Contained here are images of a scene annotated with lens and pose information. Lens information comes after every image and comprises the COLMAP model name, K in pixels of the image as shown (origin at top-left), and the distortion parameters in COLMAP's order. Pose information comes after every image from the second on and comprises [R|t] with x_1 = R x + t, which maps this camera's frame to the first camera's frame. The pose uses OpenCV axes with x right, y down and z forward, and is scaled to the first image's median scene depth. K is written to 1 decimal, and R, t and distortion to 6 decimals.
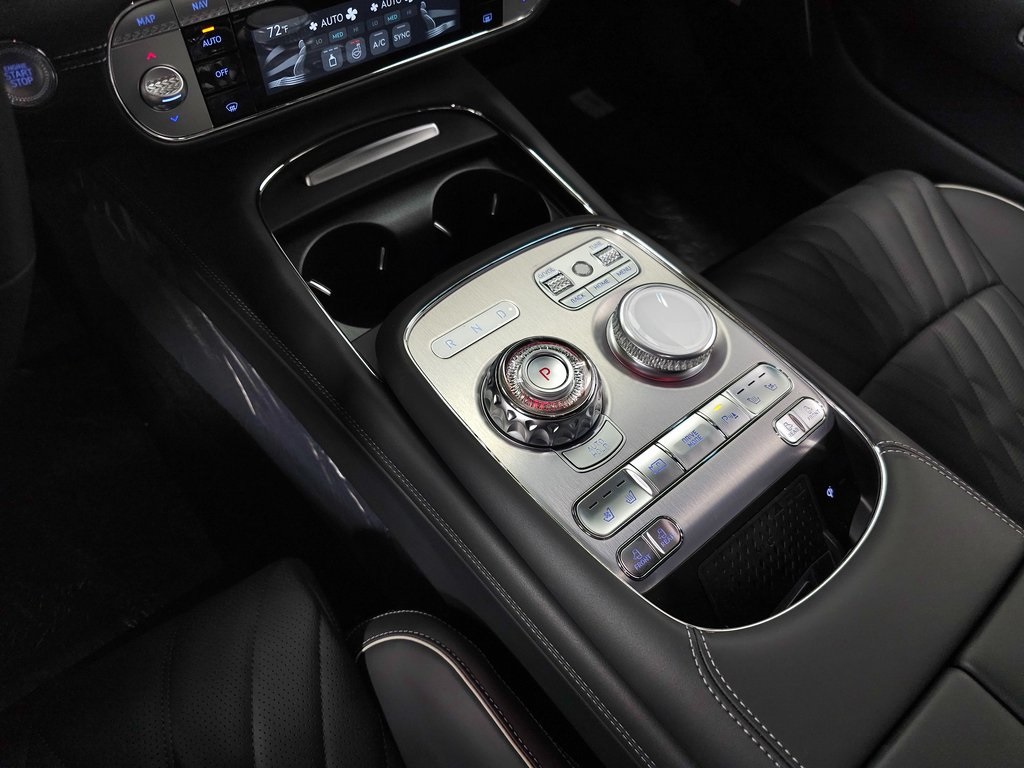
lens RADIAL K [[711.0, 0, 515.3], [0, 711.0, 386.6], [0, 0, 1]] dist [0.025899, -0.045894]
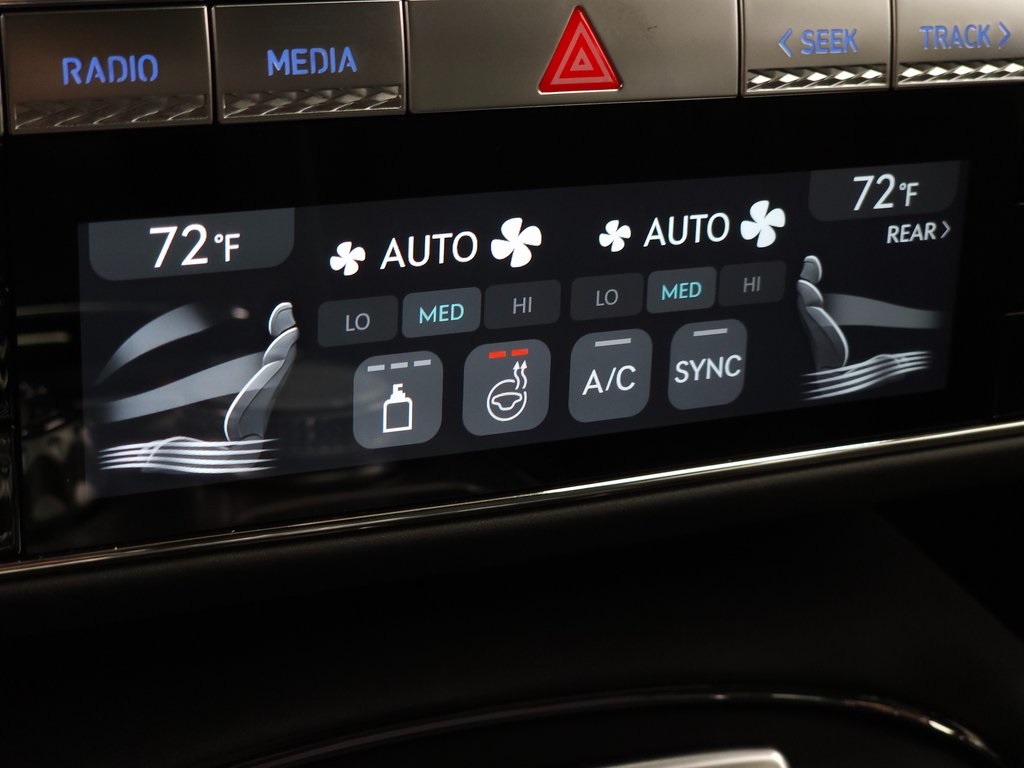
lens RADIAL K [[2065.9, 0, 457.6], [0, 2065.9, 435.6], [0, 0, 1]] dist [-0.311231, 0.000000]
pose [[0.963875, 0.095430, -0.248671, -0.071312], [-0.212052, 0.839887, -0.499624, -0.120905], [0.161177, 0.534306, 0.829783, 0.458965]]
